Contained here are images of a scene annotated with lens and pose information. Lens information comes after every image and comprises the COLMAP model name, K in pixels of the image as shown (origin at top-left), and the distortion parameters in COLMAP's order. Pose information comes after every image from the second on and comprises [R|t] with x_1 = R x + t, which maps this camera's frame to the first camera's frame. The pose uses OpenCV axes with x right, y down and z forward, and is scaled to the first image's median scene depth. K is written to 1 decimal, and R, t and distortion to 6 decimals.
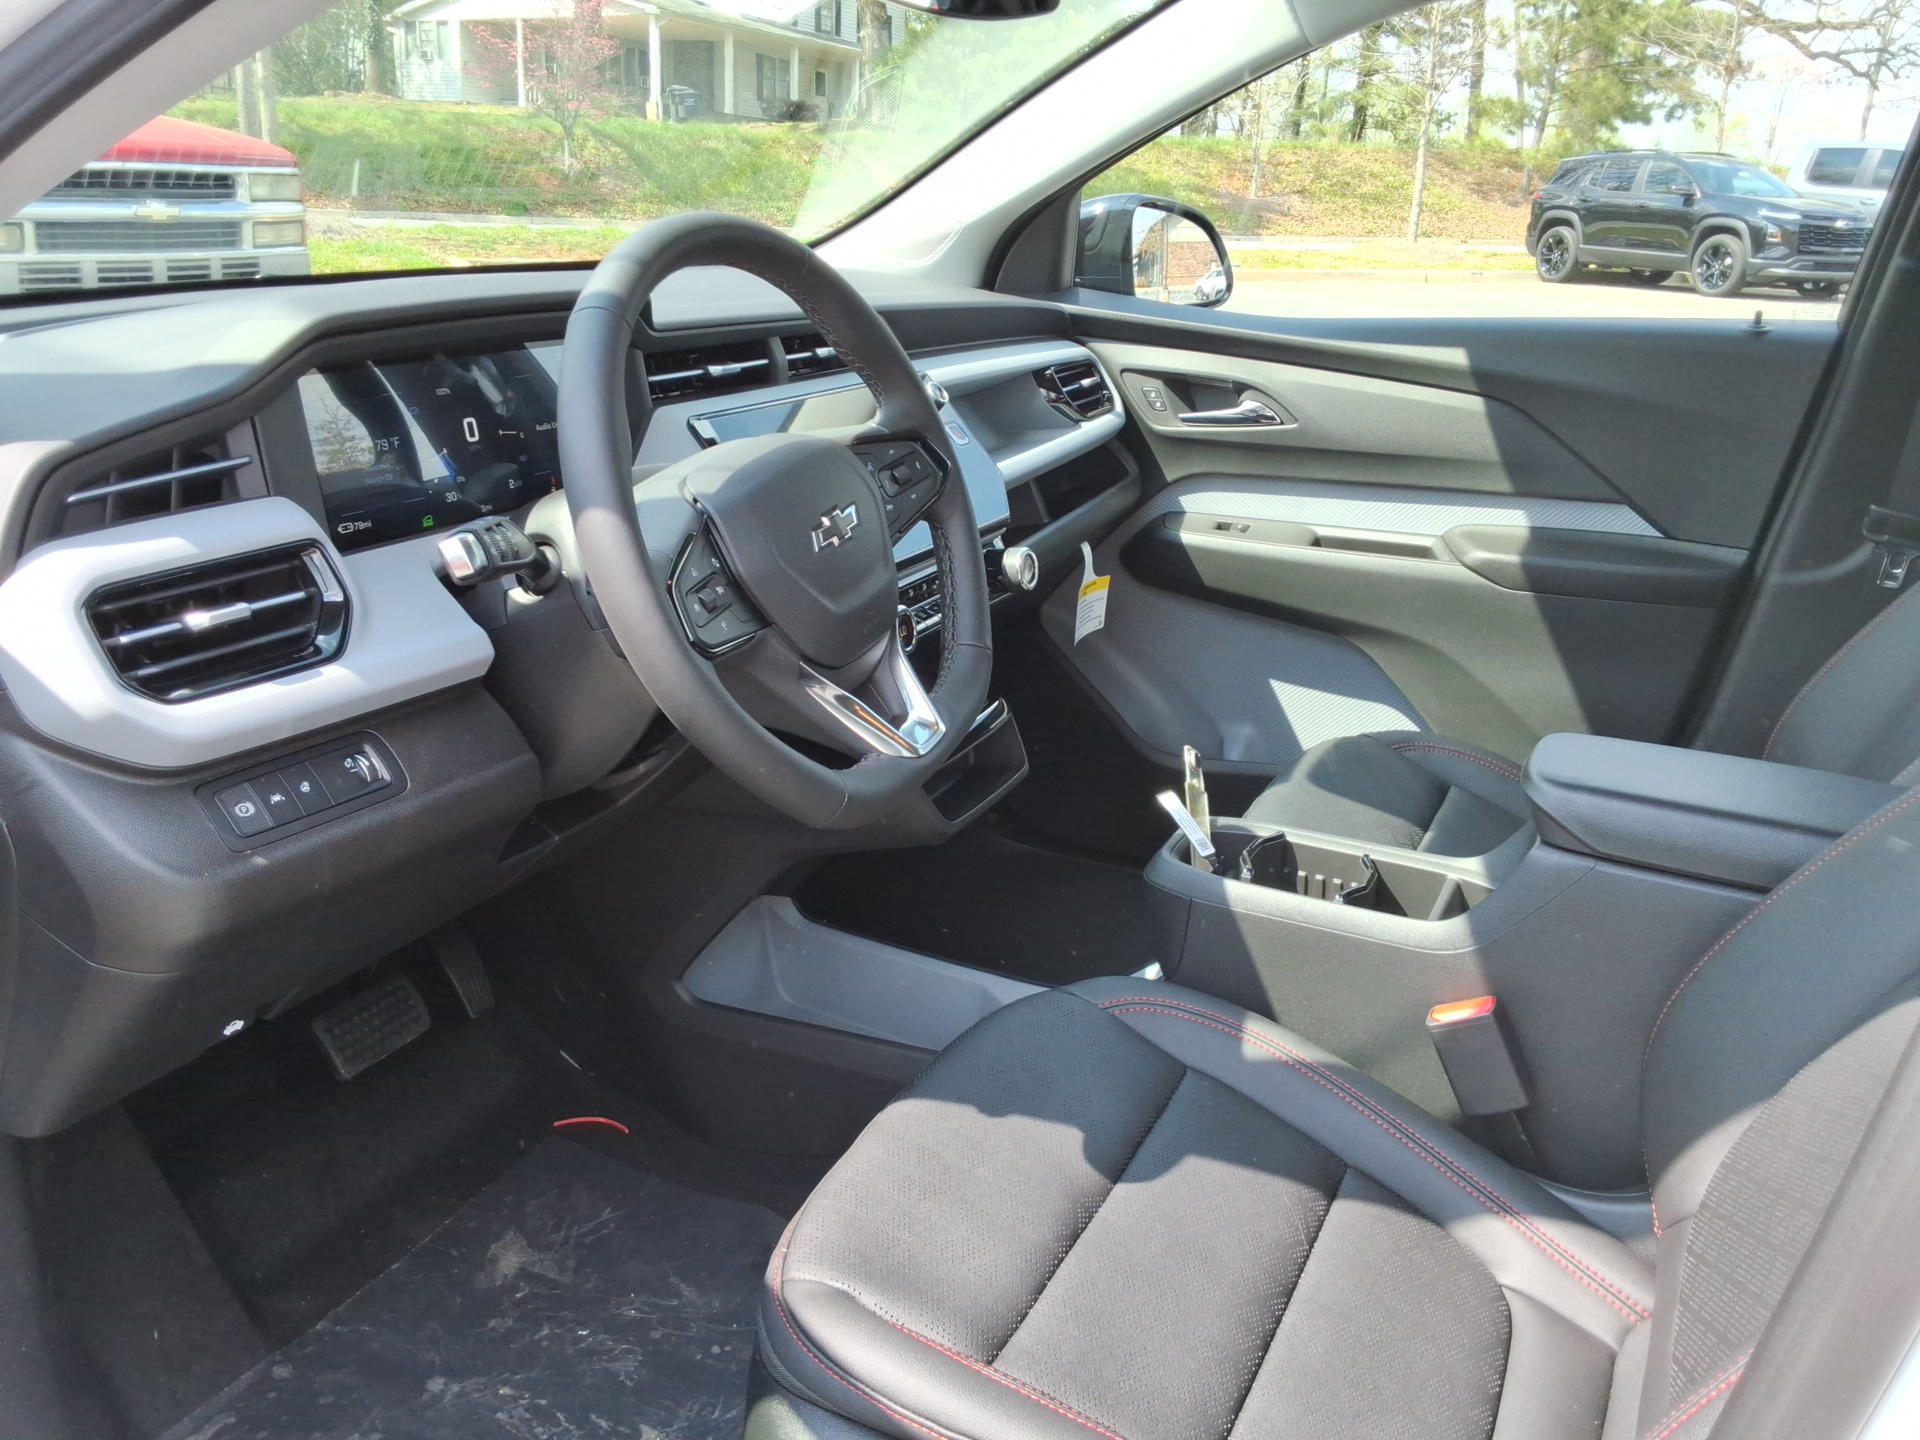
lens RADIAL K [[1549.8, 0, 975.2], [0, 1549.8, 710.7], [0, 0, 1]] dist [0.093139, -0.137610]
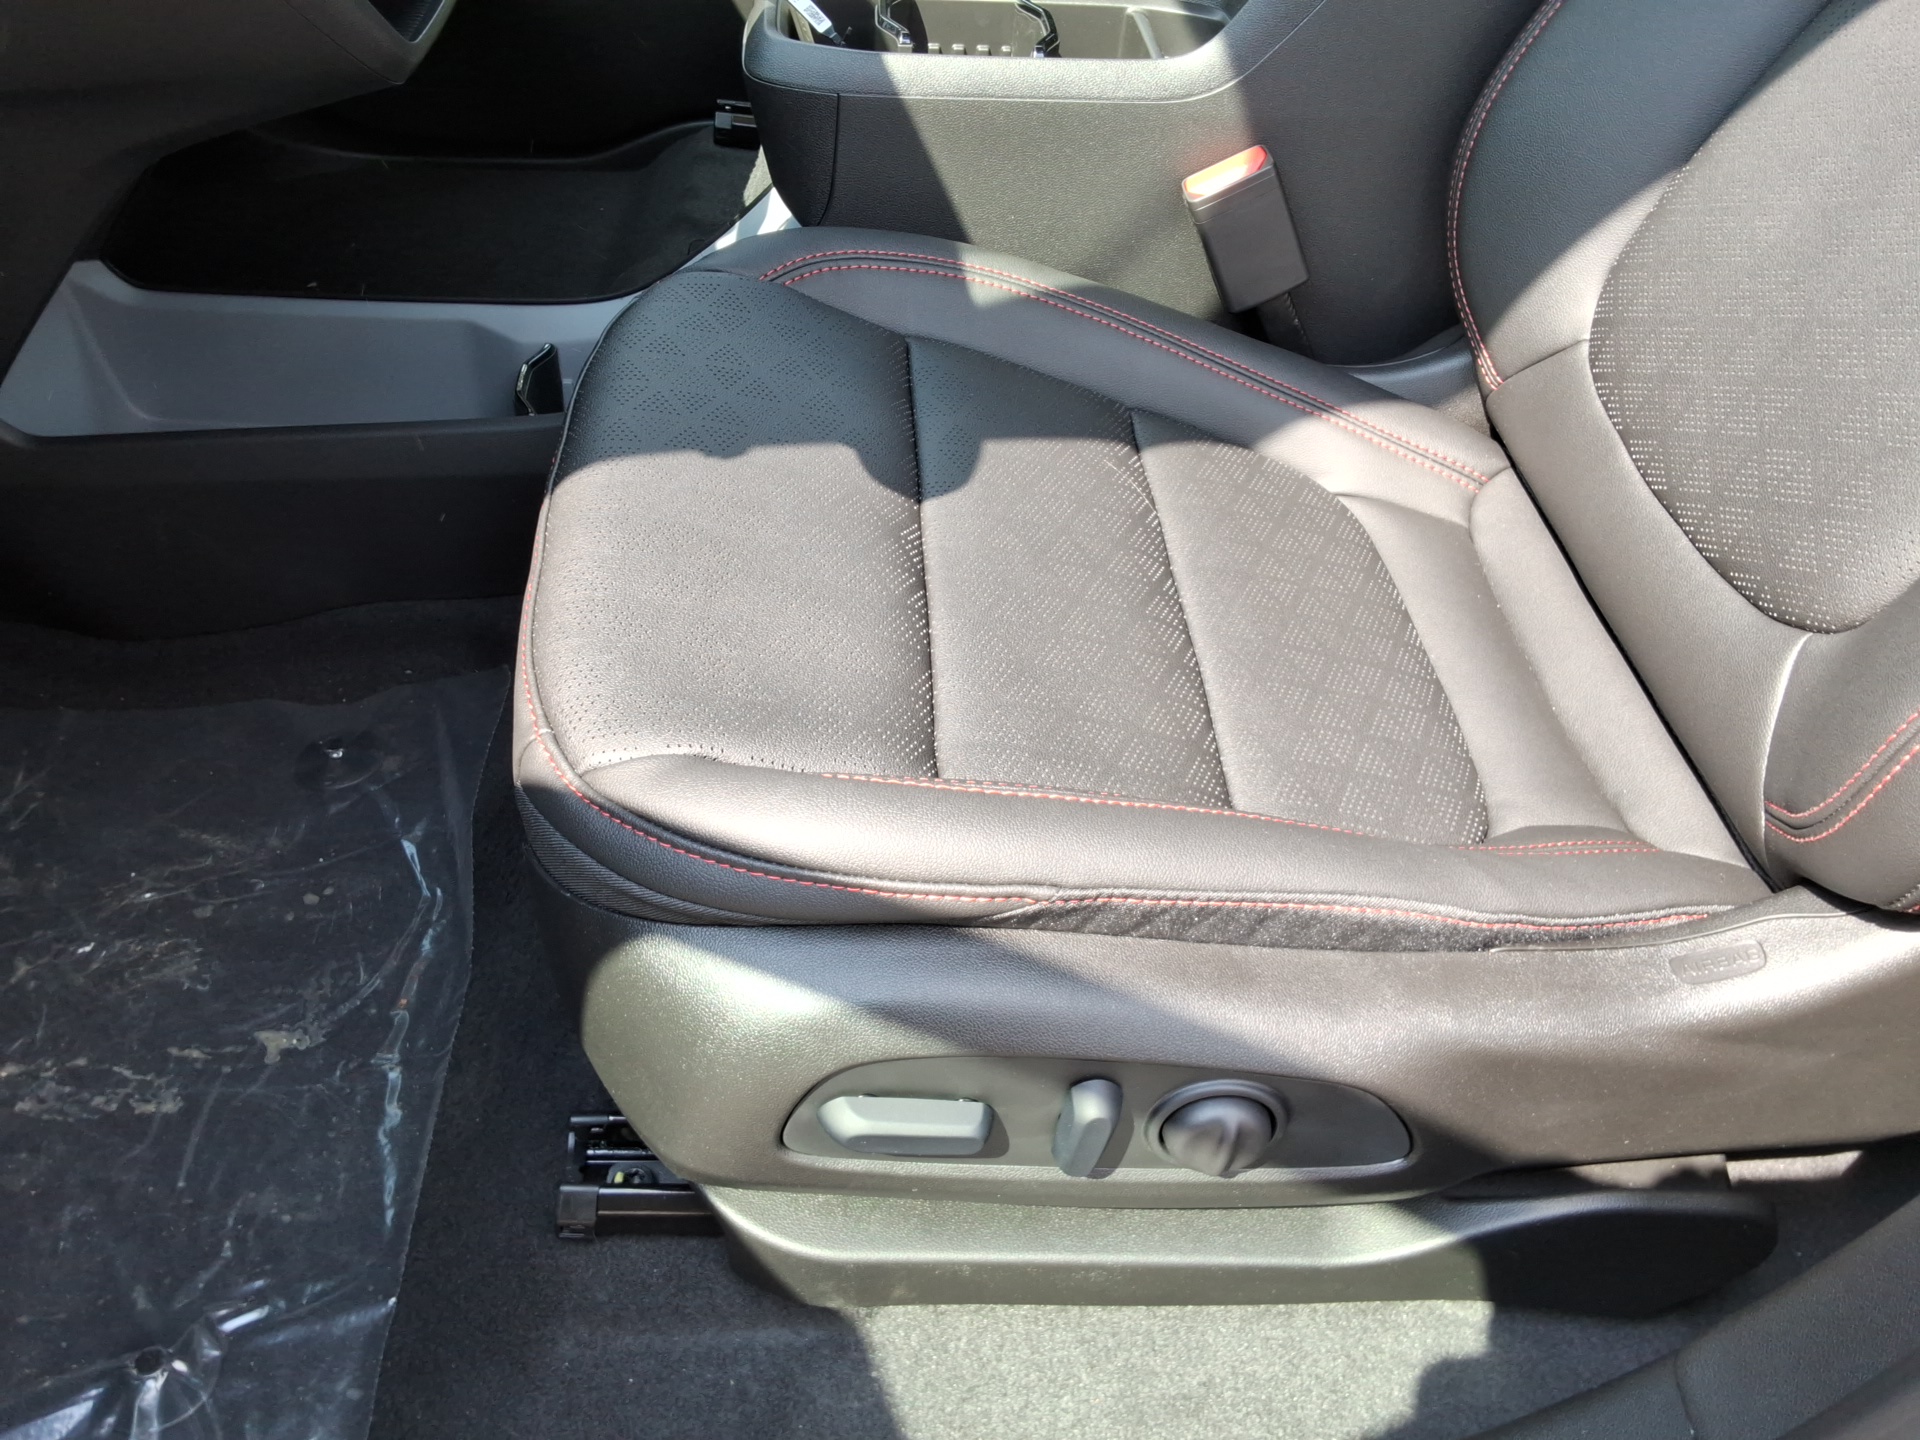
lens RADIAL K [[1549.8, 0, 944.5], [0, 1549.8, 704.5], [0, 0, 1]] dist [0.093139, -0.137610]
pose [[0.867543, -0.311210, 0.387967, -0.192255], [0.134630, 0.897866, 0.419180, 0.090218], [-0.478795, -0.311425, 0.820835, 0.379281]]
